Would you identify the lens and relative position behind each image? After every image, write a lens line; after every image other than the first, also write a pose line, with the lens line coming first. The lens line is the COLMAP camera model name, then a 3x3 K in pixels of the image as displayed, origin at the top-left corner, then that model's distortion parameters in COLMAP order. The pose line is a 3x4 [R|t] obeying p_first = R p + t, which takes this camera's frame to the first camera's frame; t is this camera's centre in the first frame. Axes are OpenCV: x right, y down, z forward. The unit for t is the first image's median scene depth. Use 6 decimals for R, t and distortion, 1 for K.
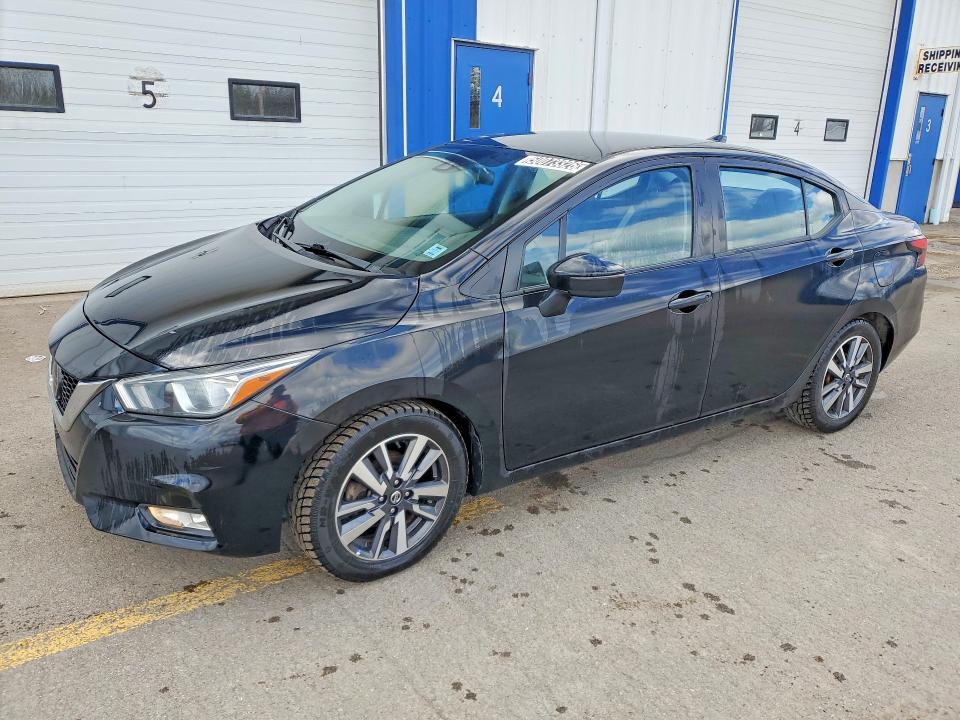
lens RADIAL K [[768.6, 0, 480.0], [0, 768.6, 360.0], [0, 0, 1]] dist [0.017413, 0.008314]
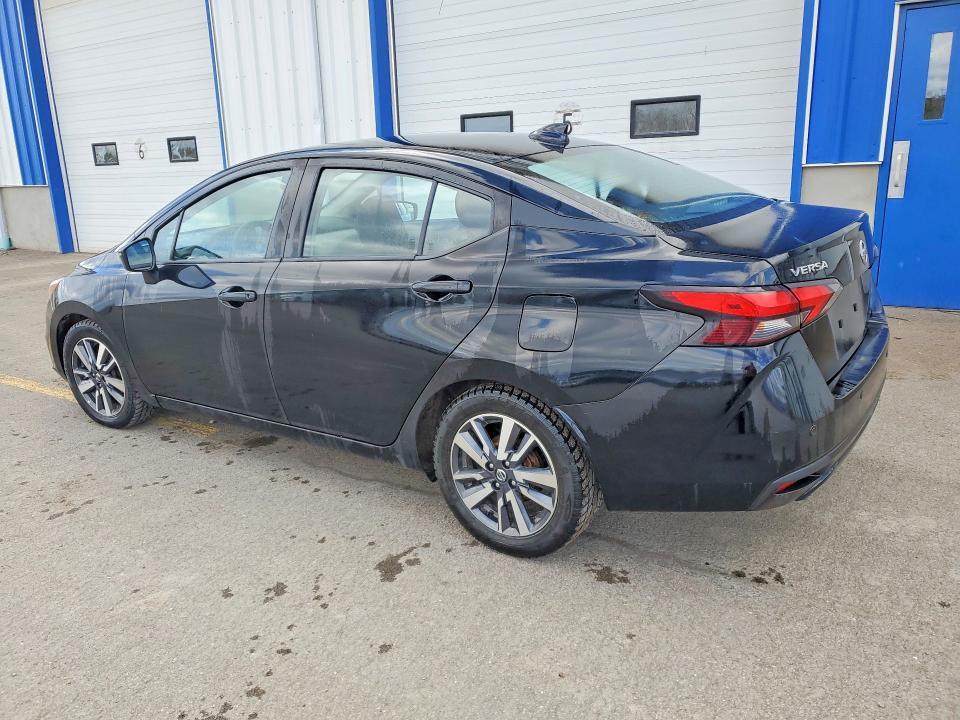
lens RADIAL K [[761.6, 0, 480.1], [0, 761.6, 384.2], [0, 0, 1]] dist [0.002455, 0.008491]
pose [[0.332843, 0.220669, -0.916799, 1.273287], [-0.218953, 0.963748, 0.152479, -0.180841], [0.917210, 0.149984, 0.369093, 0.876699]]
